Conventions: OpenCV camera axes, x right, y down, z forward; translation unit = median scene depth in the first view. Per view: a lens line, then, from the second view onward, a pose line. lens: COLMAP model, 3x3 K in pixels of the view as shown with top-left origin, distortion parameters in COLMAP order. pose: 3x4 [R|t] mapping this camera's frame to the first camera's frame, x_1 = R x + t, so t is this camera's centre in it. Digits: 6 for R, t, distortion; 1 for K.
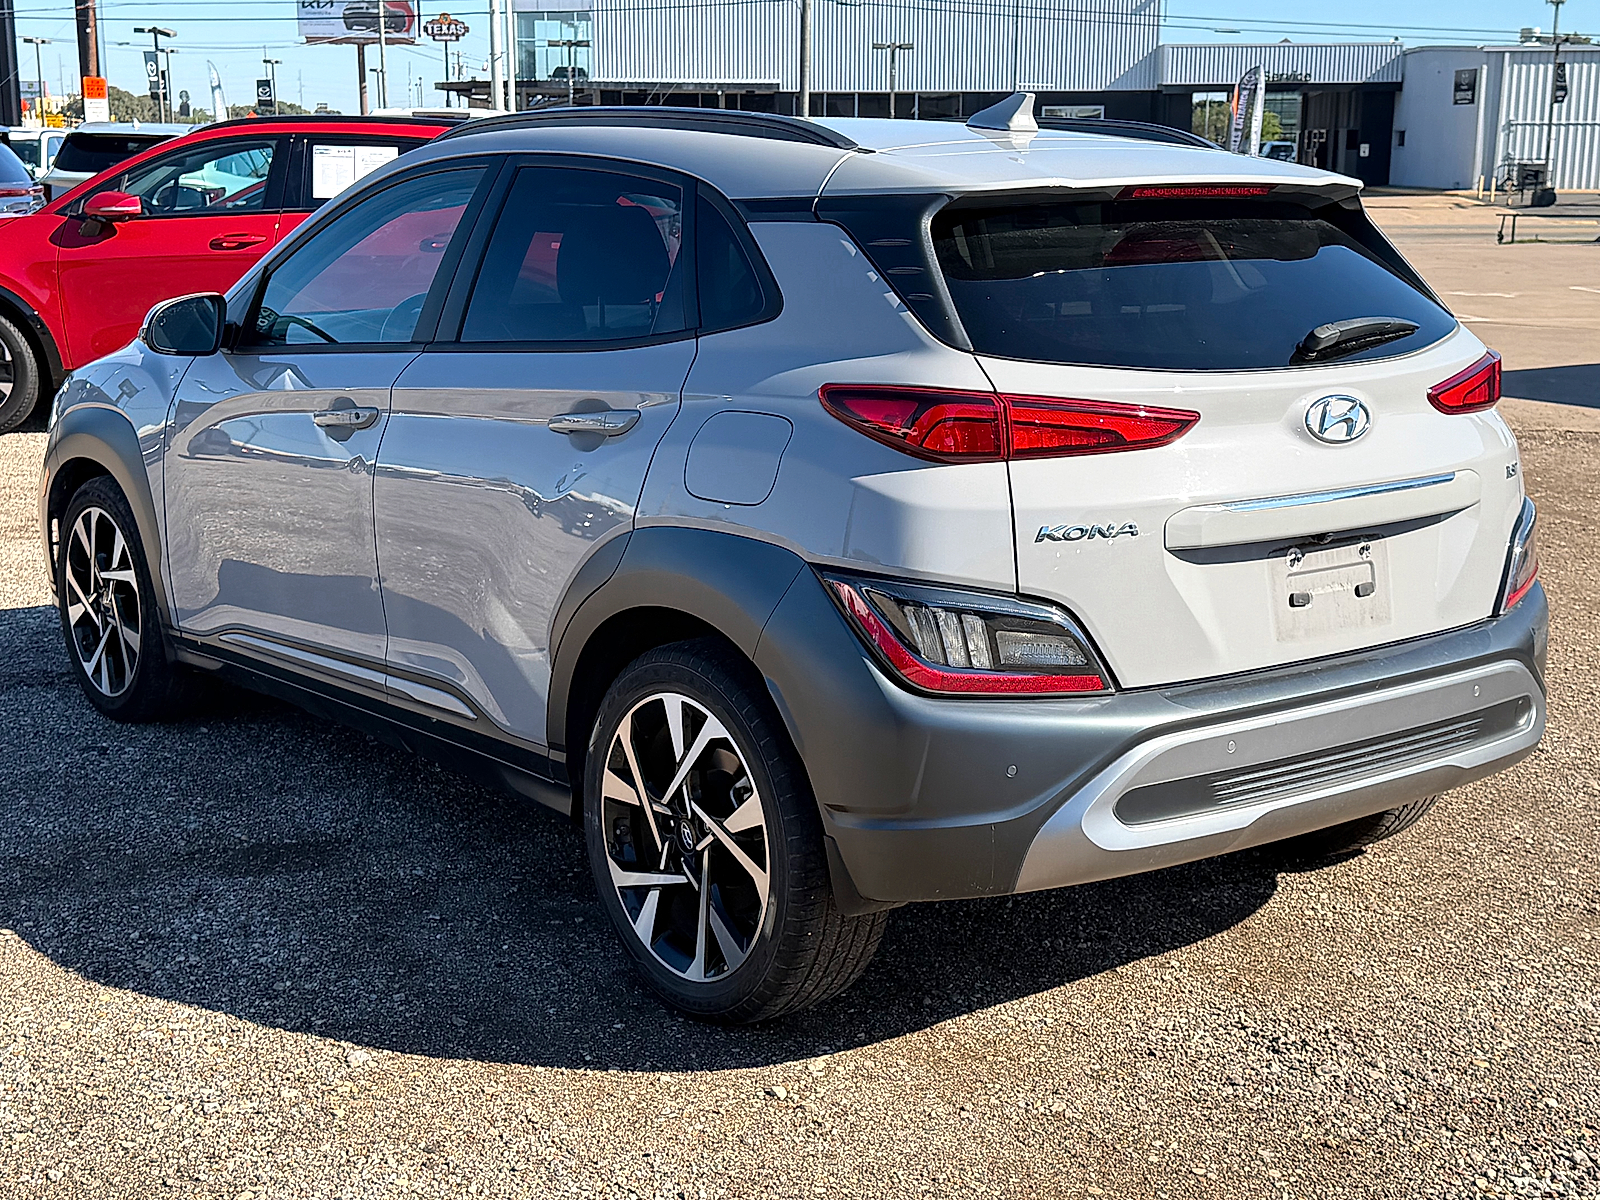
lens RADIAL K [[2192.6, 0, 800.0], [0, 2192.6, 600.0], [0, 0, 1]] dist [0.092040, 0.004878]
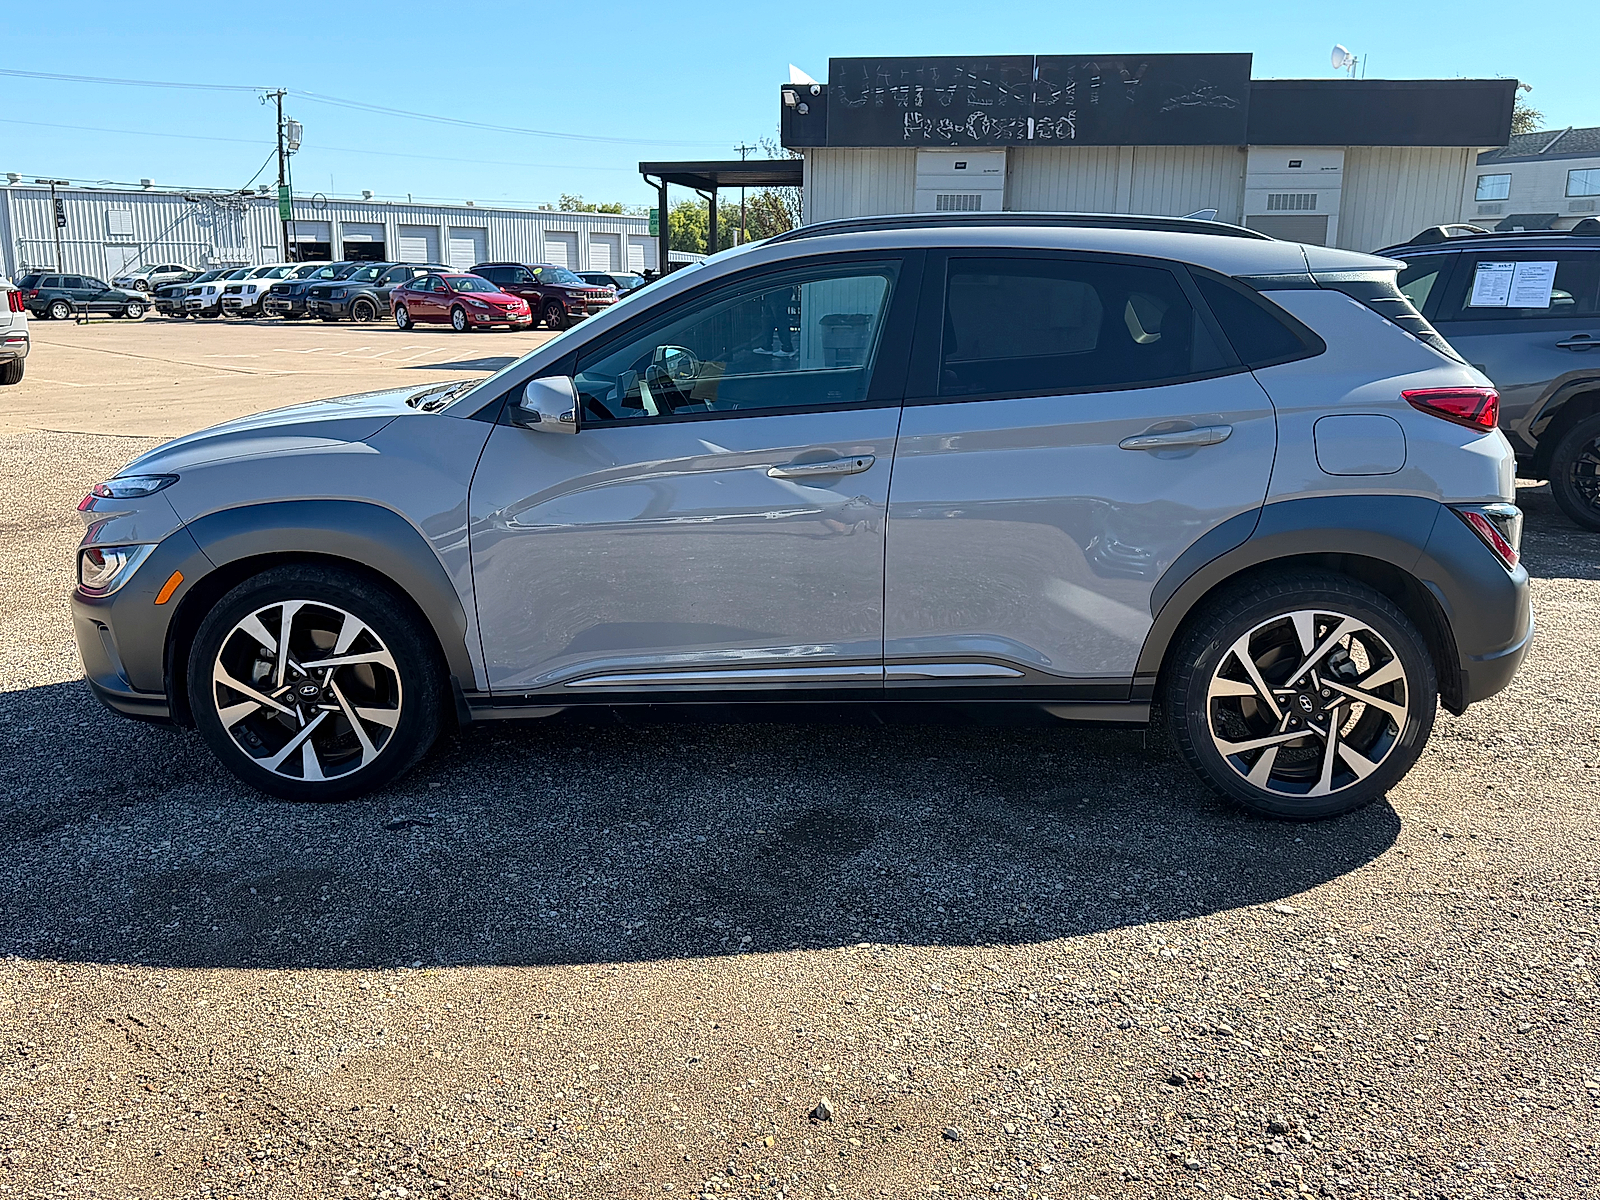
lens RADIAL K [[1410.2, 0, 800.0], [0, 1410.2, 600.0], [0, 0, 1]] dist [0.047546, -0.009512]
pose [[0.660940, -0.173425, 0.730124, -0.951612], [0.149219, 0.983874, 0.098618, -0.106534], [-0.735453, 0.043768, 0.676160, 0.583895]]
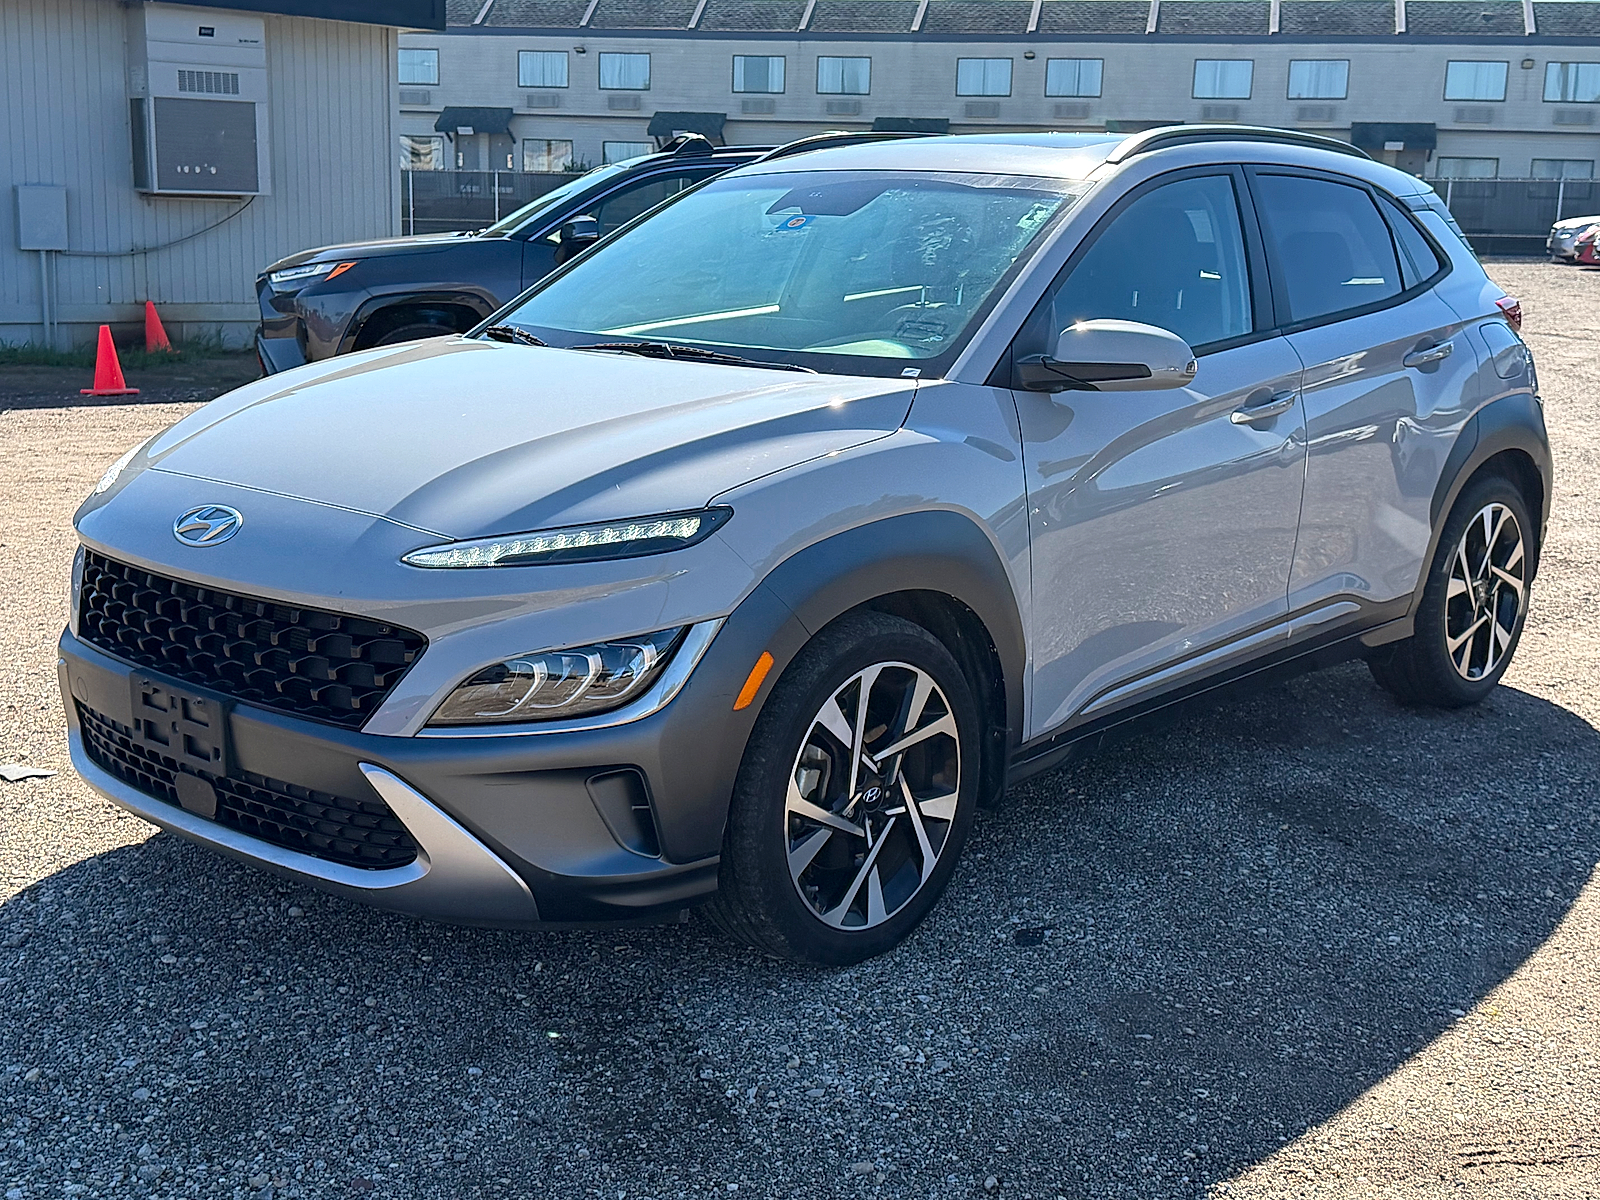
lens RADIAL K [[2021.6, 0, 800.0], [0, 2021.6, 600.0], [0, 0, 1]] dist [0.010182, -0.009820]
pose [[-0.163574, -0.207463, 0.964470, -1.378303], [0.180234, 0.954899, 0.235972, -0.322099], [-0.969927, 0.212429, -0.118804, 1.629368]]
